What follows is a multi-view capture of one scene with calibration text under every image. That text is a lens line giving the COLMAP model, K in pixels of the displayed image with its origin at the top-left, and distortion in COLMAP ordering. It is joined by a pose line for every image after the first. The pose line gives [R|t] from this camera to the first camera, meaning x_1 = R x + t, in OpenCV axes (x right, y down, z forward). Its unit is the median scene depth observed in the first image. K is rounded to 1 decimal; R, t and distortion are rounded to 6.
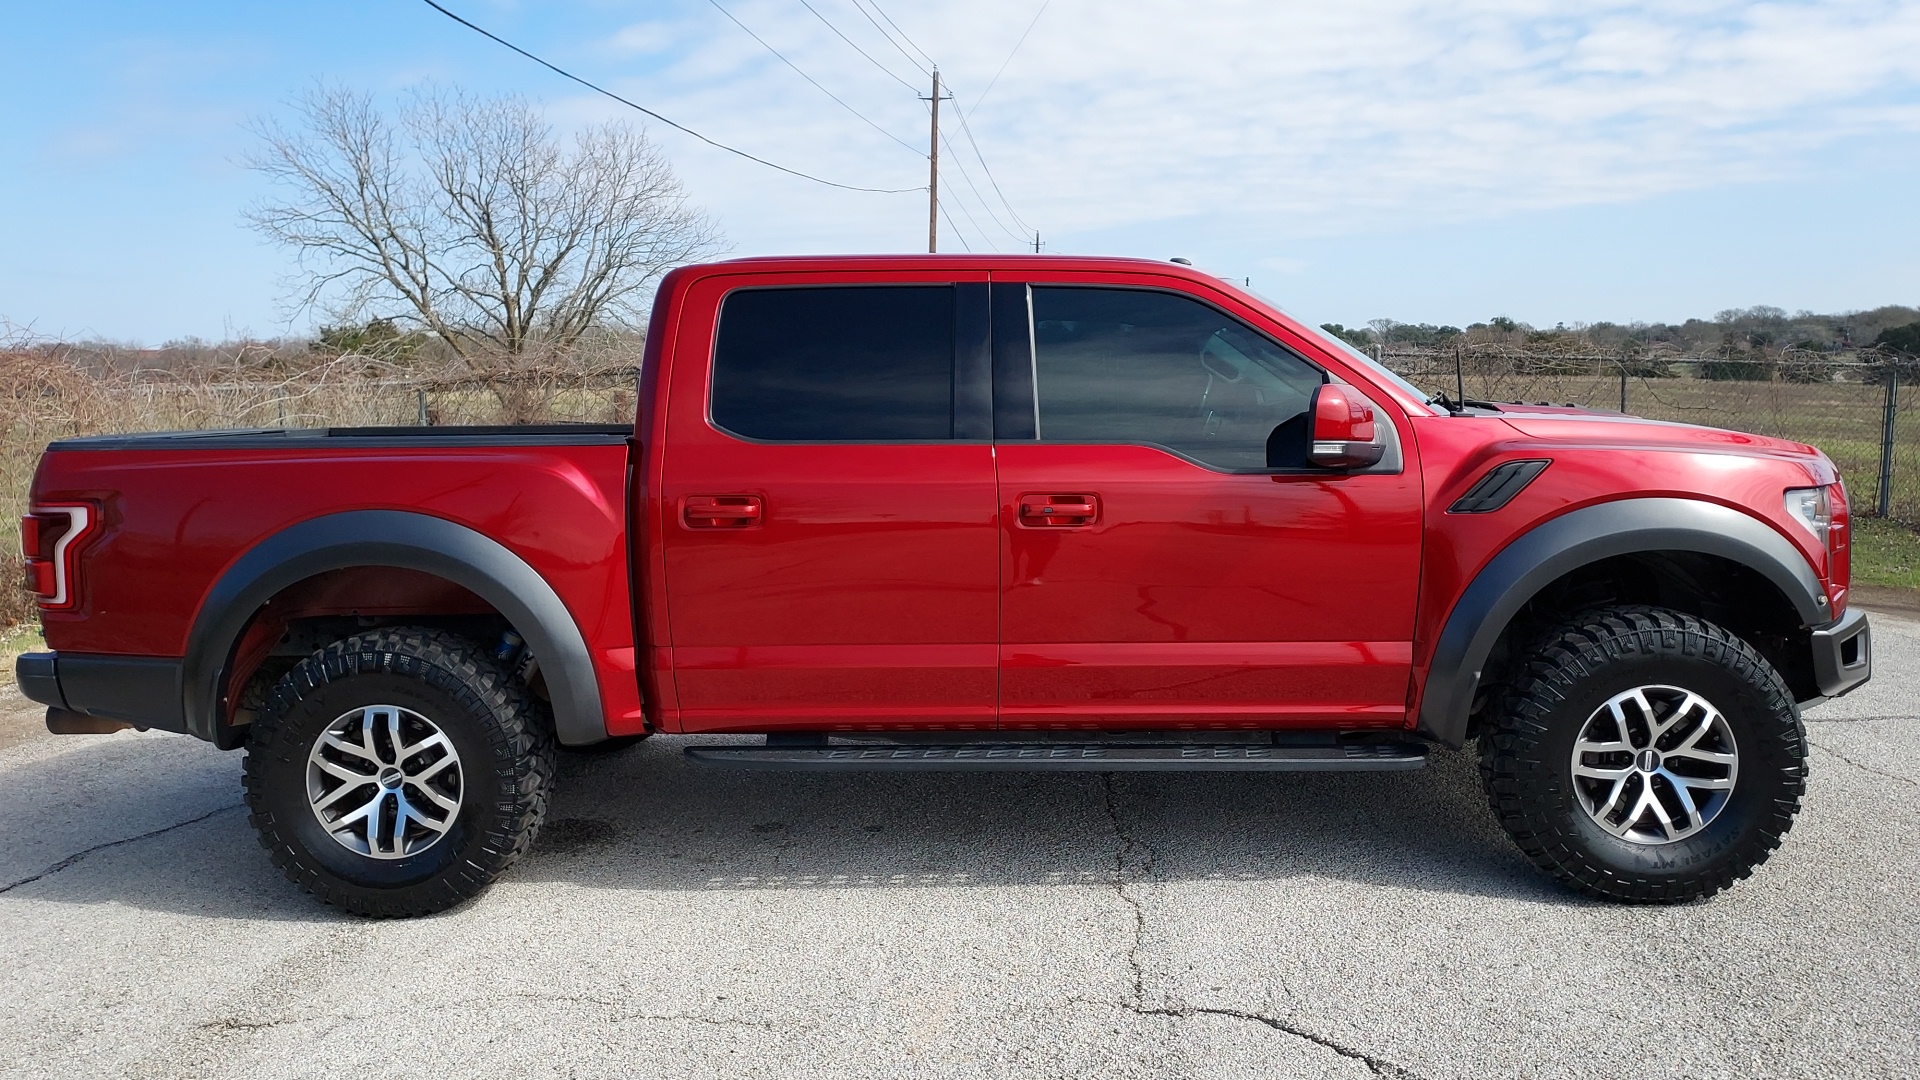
lens RADIAL K [[1421.7, 0, 960.0], [0, 1421.7, 540.0], [0, 0, 1]] dist [0.007162, 0.000907]
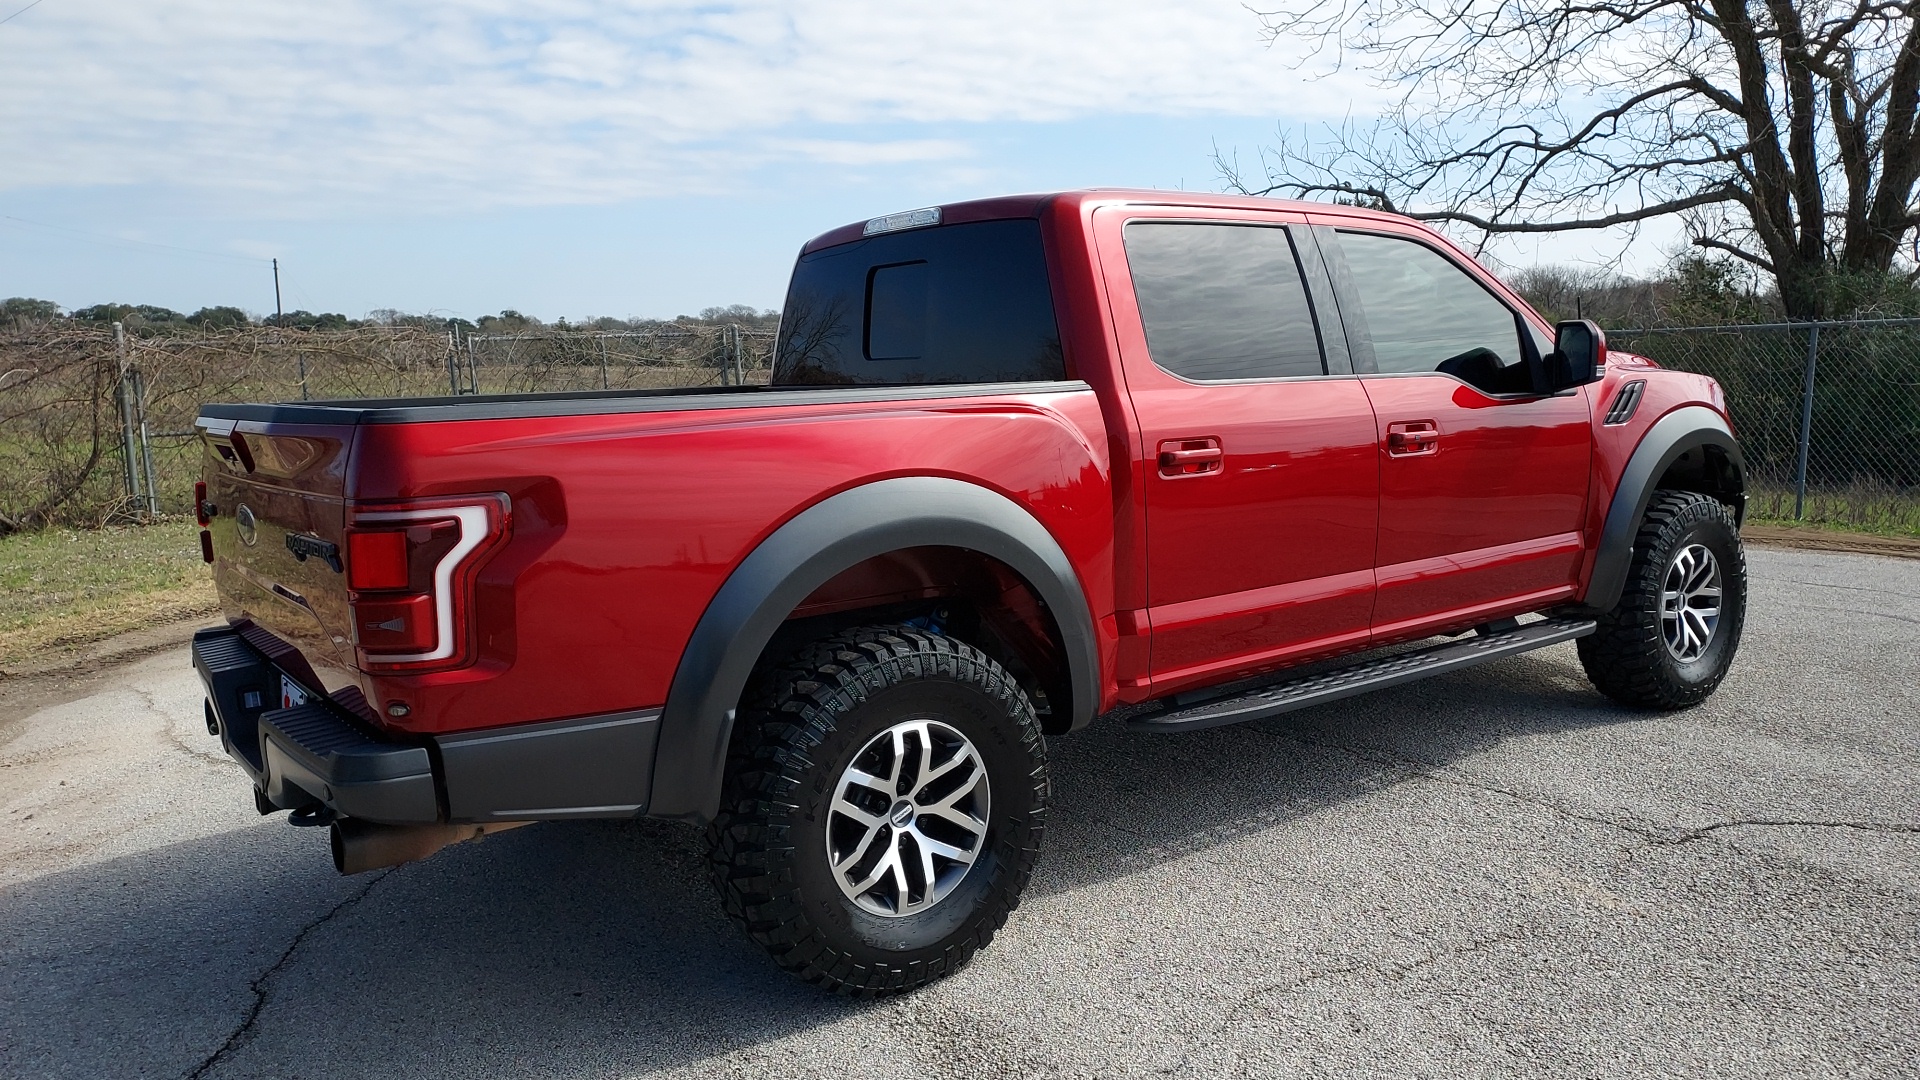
lens RADIAL K [[1394.7, 0, 984.7], [0, 1394.7, 543.2], [0, 0, 1]] dist [0.107800, -0.167498]
pose [[0.767895, -0.090752, 0.634114, -0.853208], [0.085667, 0.995570, 0.038743, -0.011164], [-0.634821, 0.024572, 0.772268, 0.356637]]
